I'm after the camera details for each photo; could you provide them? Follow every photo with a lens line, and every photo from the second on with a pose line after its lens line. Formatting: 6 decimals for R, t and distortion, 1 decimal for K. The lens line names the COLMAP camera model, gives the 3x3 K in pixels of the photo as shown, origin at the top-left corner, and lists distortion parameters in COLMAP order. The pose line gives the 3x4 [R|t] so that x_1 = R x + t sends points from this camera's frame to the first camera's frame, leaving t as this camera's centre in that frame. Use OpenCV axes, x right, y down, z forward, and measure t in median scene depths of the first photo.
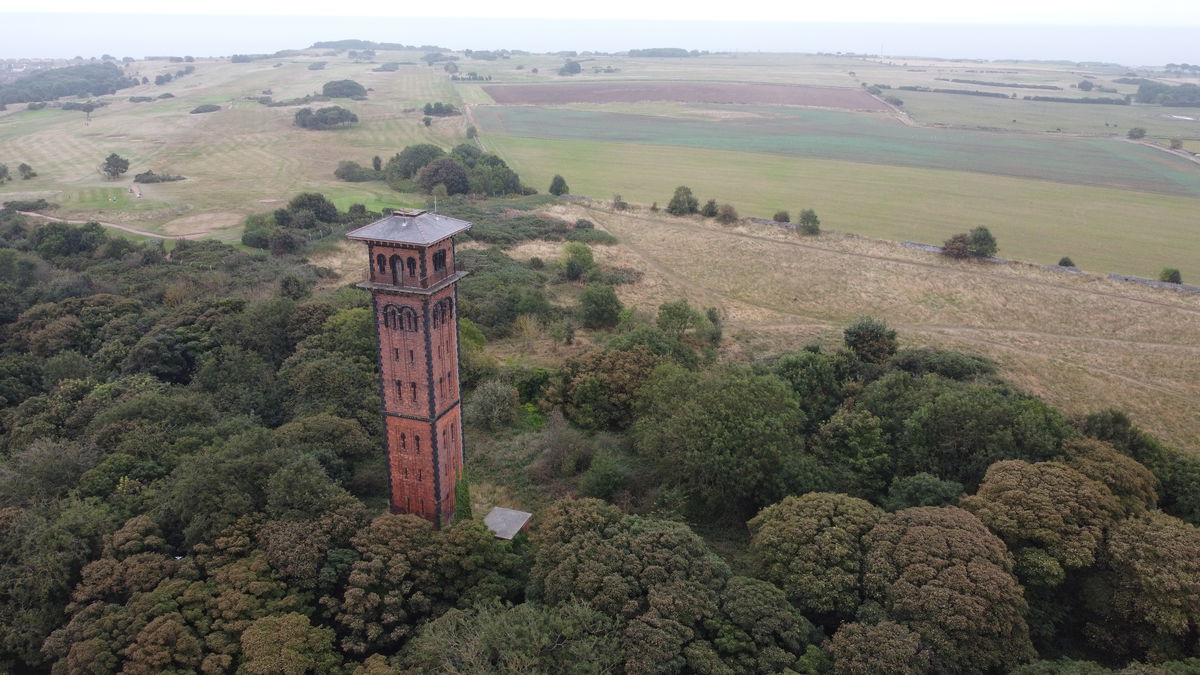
lens RADIAL K [[905.2, 0, 600.0], [0, 905.2, 337.5], [0, 0, 1]] dist [0.002745, -0.004466]
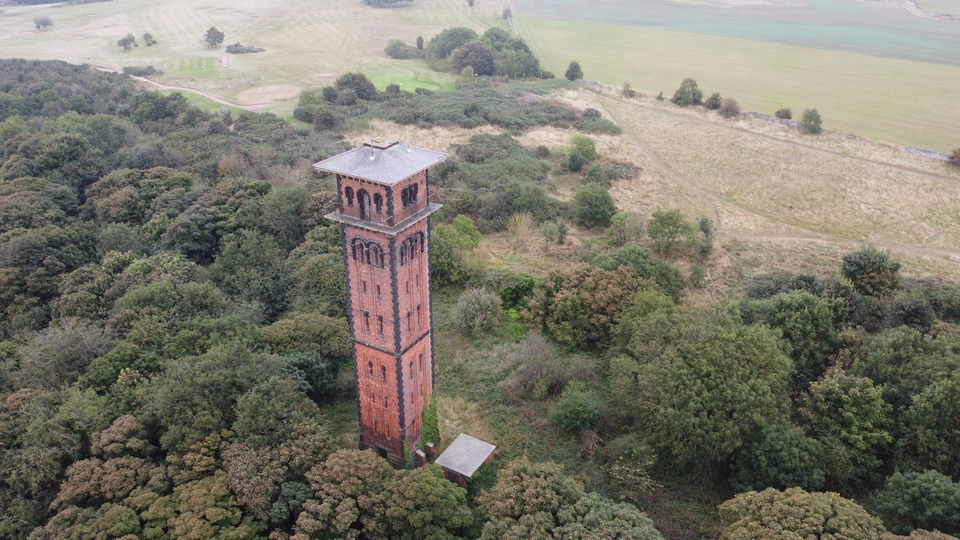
lens RADIAL K [[724.1, 0, 480.0], [0, 724.1, 270.0], [0, 0, 1]] dist [0.002745, -0.004466]
pose [[0.982607, 0.083731, -0.165749, 0.019031], [-0.062211, 0.989425, 0.131026, -0.080804], [0.174967, -0.118435, 0.977425, 0.192349]]
